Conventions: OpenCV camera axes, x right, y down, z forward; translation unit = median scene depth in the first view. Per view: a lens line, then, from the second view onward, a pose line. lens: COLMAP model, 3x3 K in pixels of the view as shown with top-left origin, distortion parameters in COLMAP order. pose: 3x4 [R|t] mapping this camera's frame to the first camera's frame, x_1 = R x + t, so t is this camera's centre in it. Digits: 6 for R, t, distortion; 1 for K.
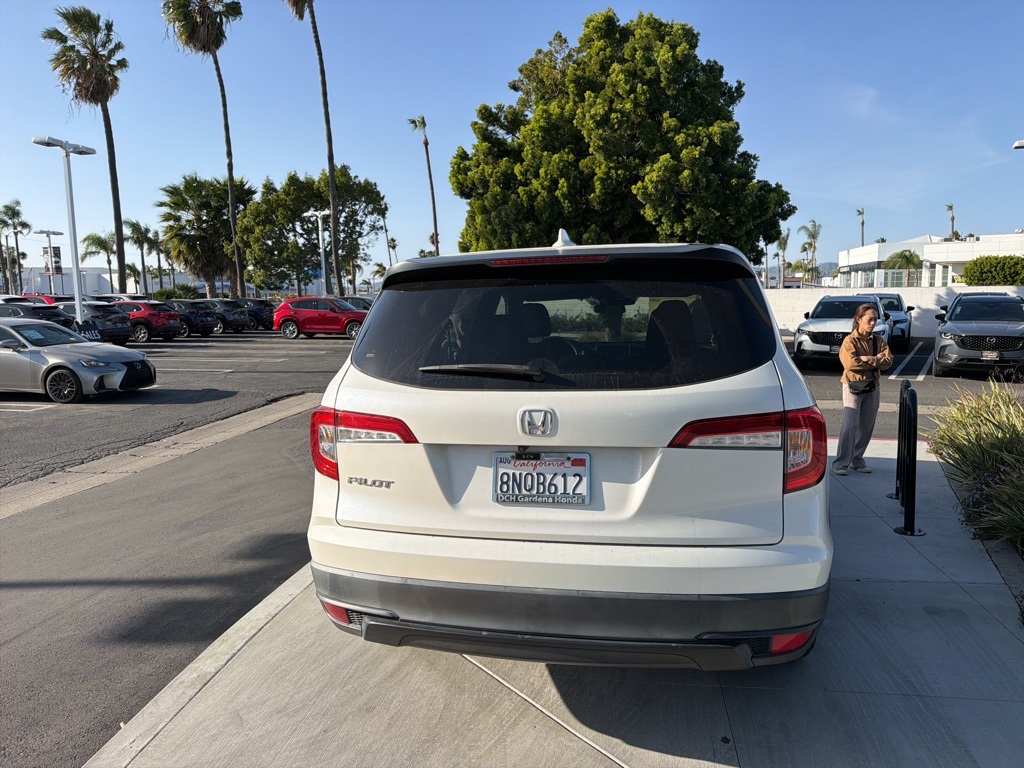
lens RADIAL K [[707.6, 0, 508.1], [0, 707.6, 385.5], [0, 0, 1]] dist [0.069078, -0.094852]
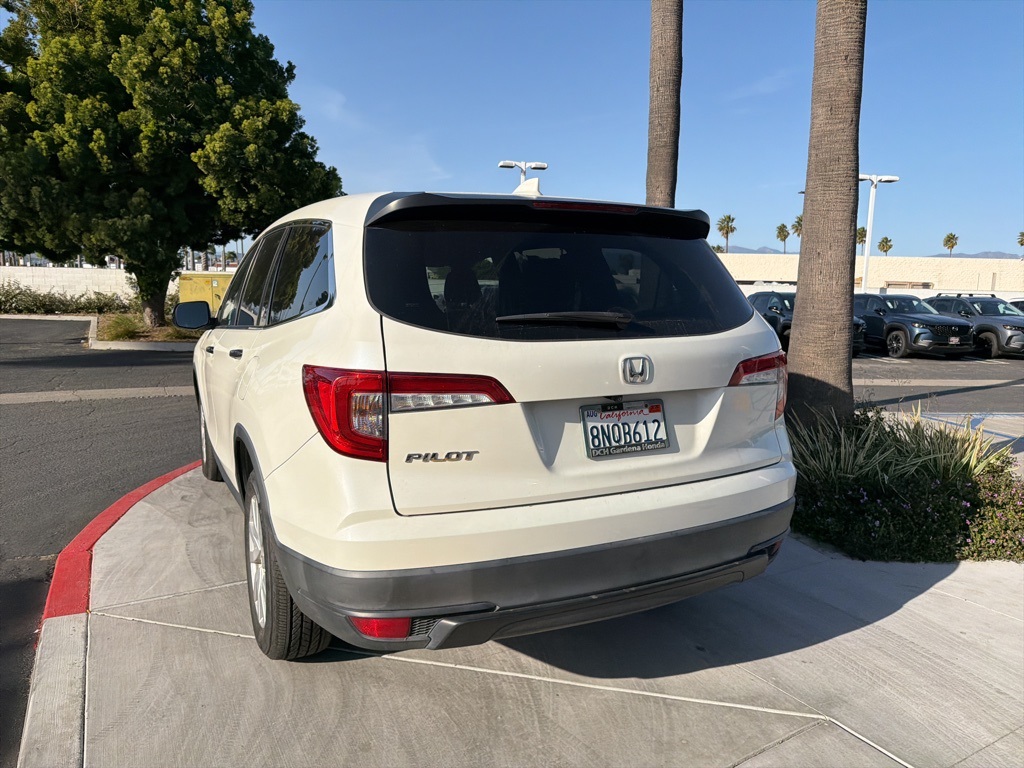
lens RADIAL K [[714.9, 0, 506.3], [0, 714.9, 370.9], [0, 0, 1]] dist [0.067312, -0.093291]
pose [[0.781617, -0.043300, 0.622254, -0.087062], [0.045182, 0.998897, 0.012755, 0.003864], [-0.622121, 0.018146, 0.782711, 0.039739]]
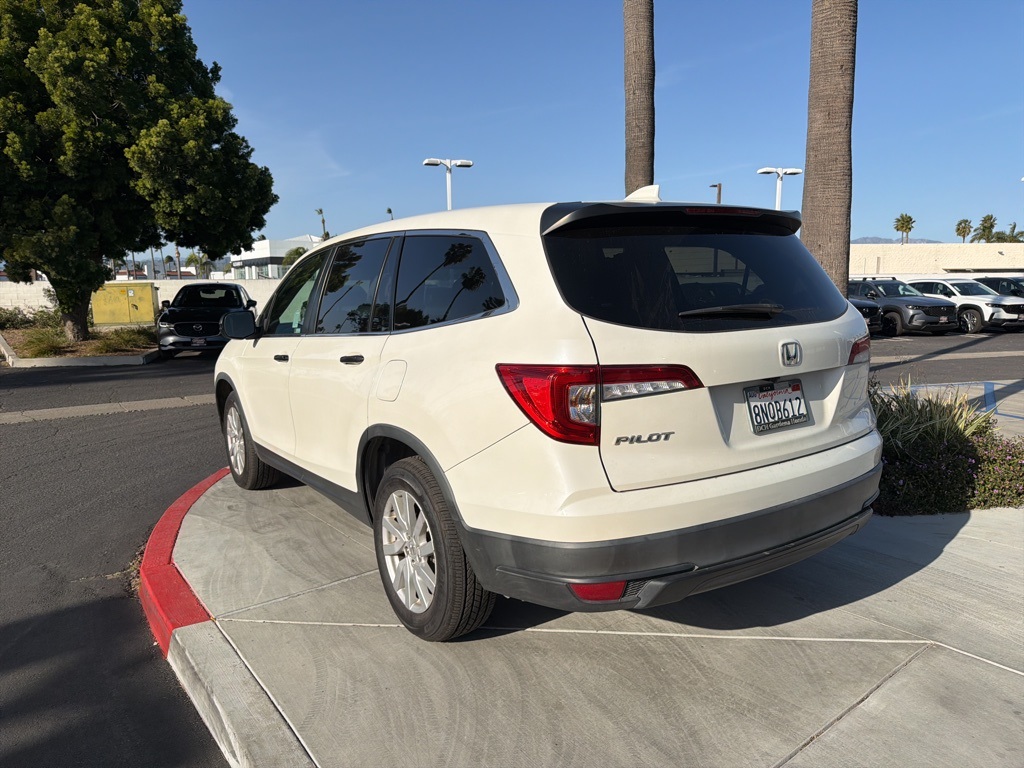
lens RADIAL K [[715.5, 0, 512.0], [0, 715.5, 384.0], [0, 0, 1]] dist [0.063035, -0.093615]
pose [[0.693718, -0.094495, 0.714021, -0.131274], [0.091302, 0.994896, 0.042961, 0.001143], [-0.714436, 0.035389, 0.698805, 0.062119]]
